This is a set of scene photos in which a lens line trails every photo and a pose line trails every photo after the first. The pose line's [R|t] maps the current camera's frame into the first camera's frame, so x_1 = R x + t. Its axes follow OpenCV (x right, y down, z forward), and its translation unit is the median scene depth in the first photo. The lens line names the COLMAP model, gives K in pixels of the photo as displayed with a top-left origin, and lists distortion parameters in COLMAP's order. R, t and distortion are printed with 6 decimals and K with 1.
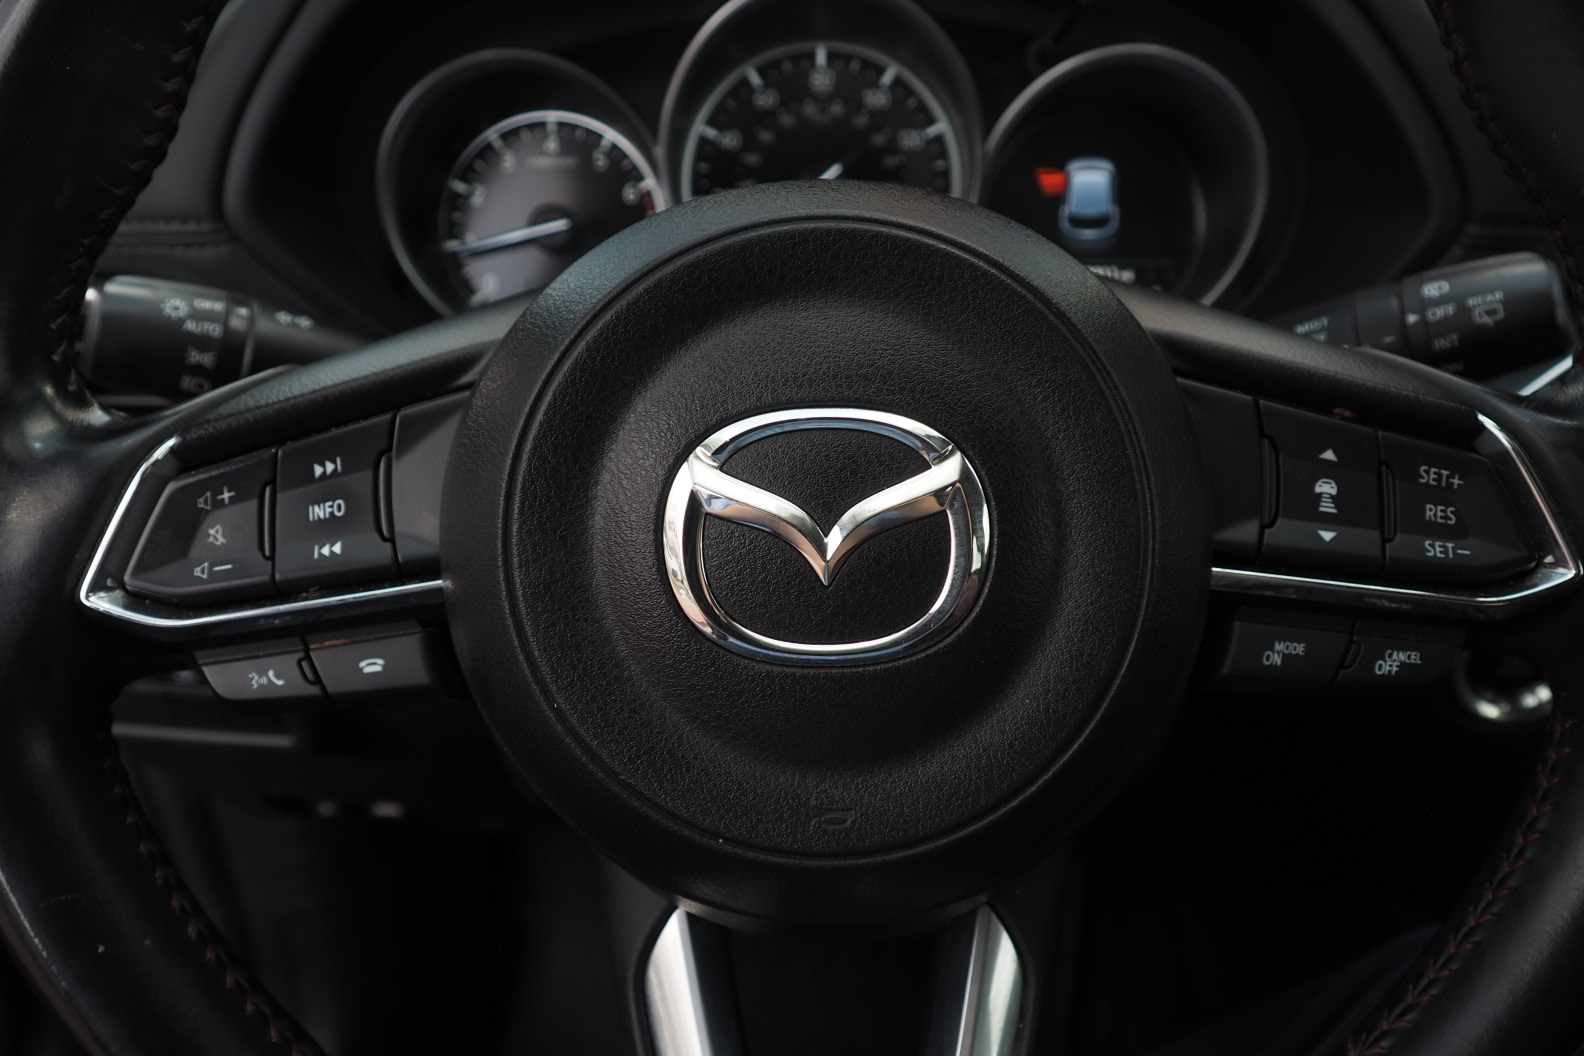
lens RADIAL K [[1139.9, 0, 826.0], [0, 1139.9, 522.0], [0, 0, 1]] dist [0.028377, -0.000132]
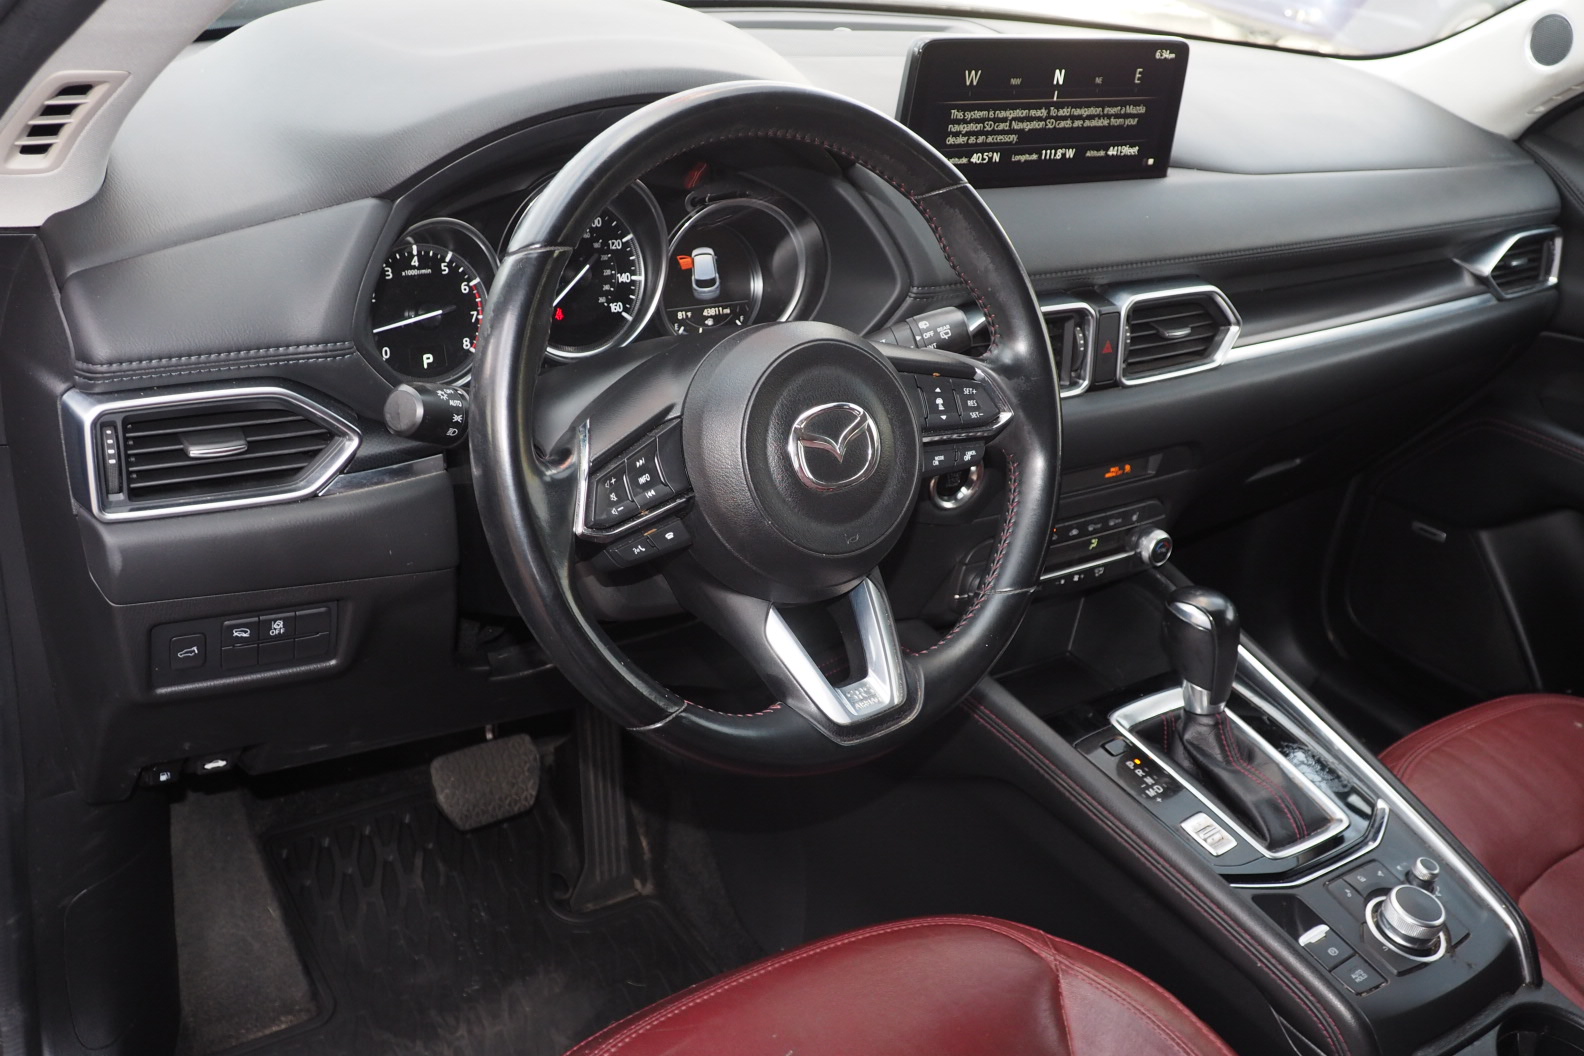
lens RADIAL K [[1547.5, 0, 792.2], [0, 1547.5, 516.0], [0, 0, 1]] dist [-0.016946, 0.000000]
pose [[0.799135, -0.169229, 0.576840, -1.110494], [0.181241, 0.982734, 0.037221, 0.023129], [-0.573180, 0.074803, 0.816008, -0.993849]]
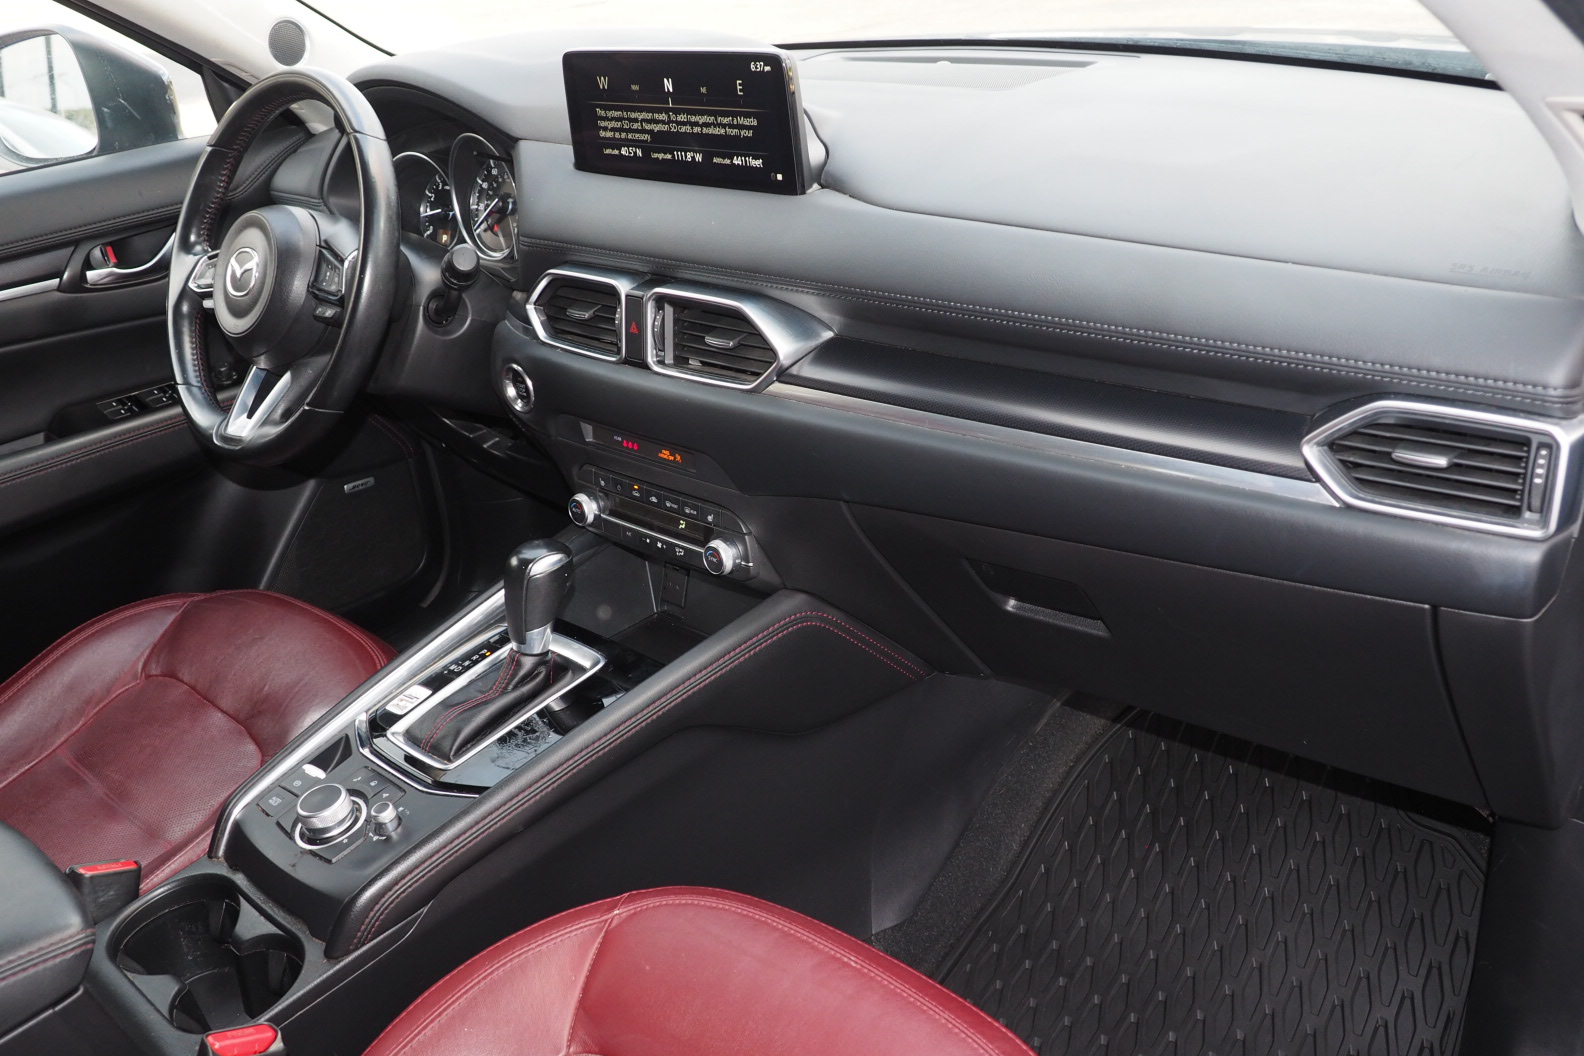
lens RADIAL K [[1391.5, 0, 793.0], [0, 1391.5, 523.1], [0, 0, 1]] dist [-0.014423, -0.003366]
pose [[0.737475, 0.229701, -0.635112, 2.717113], [-0.257854, 0.964912, 0.049567, 0.082184], [0.624213, 0.127212, 0.770828, -0.964951]]
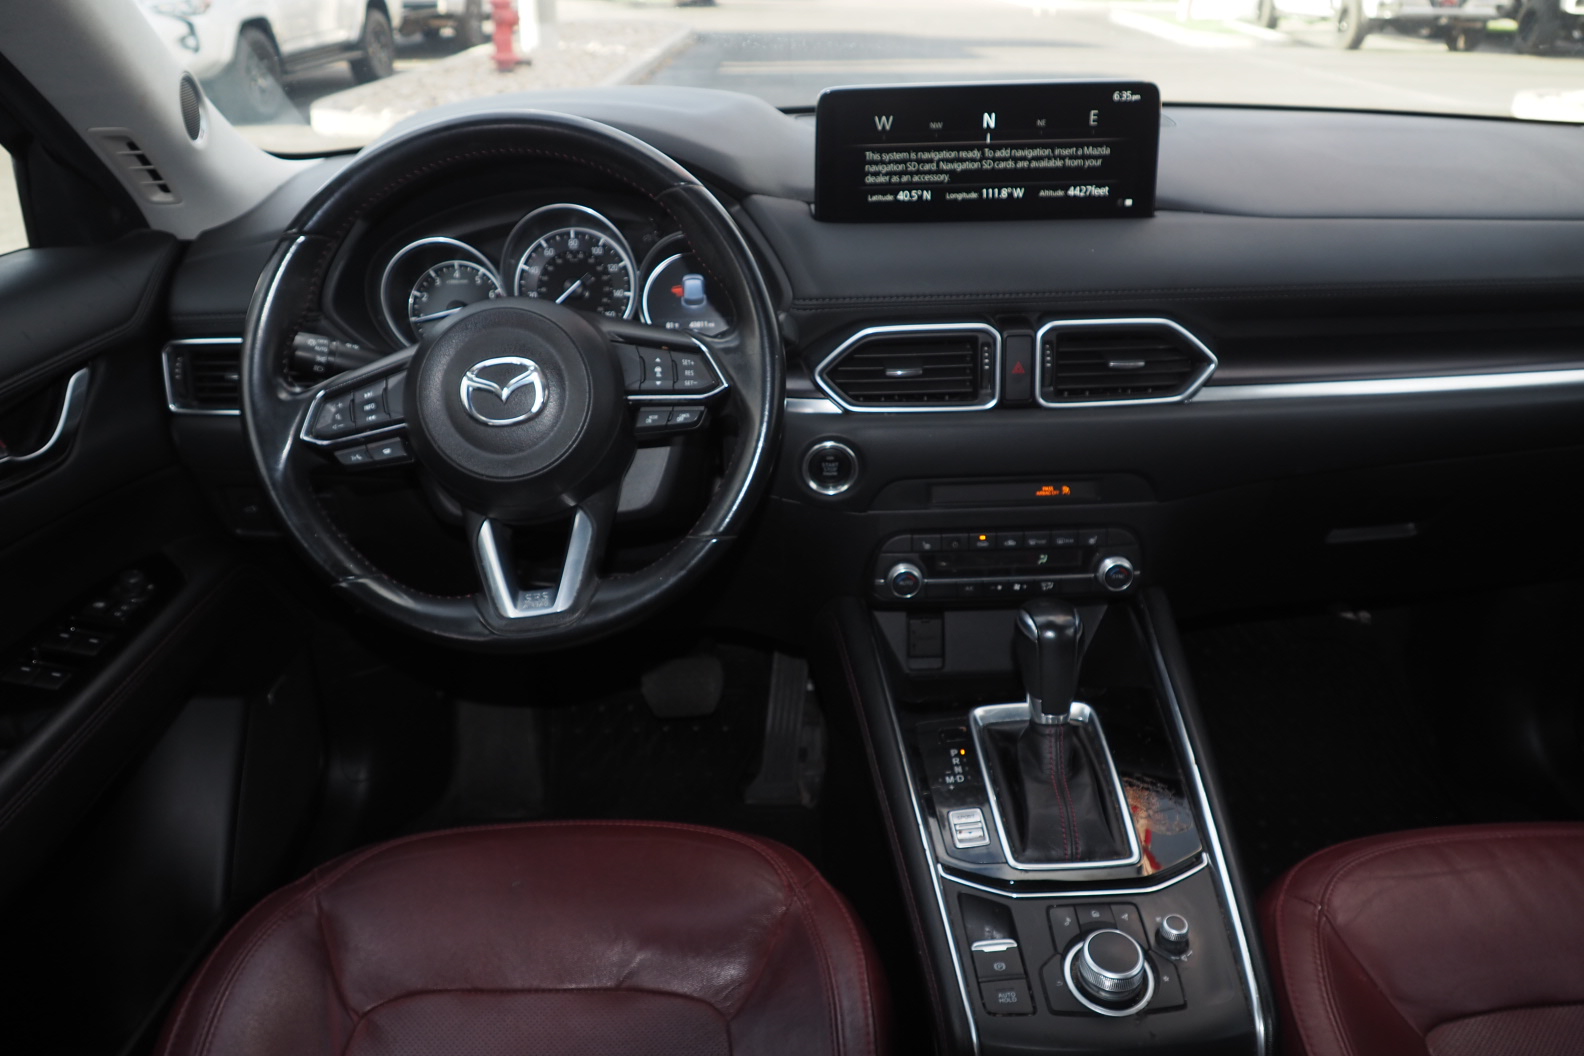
lens RADIAL K [[1113.1, 0, 789.7], [0, 1113.1, 536.9], [0, 0, 1]] dist [-0.038021, 0.002642]
pose [[0.999296, -0.030875, 0.021317, 0.361100], [0.032122, 0.997630, -0.060852, 0.341325], [-0.019388, 0.061493, 0.997919, -1.166288]]
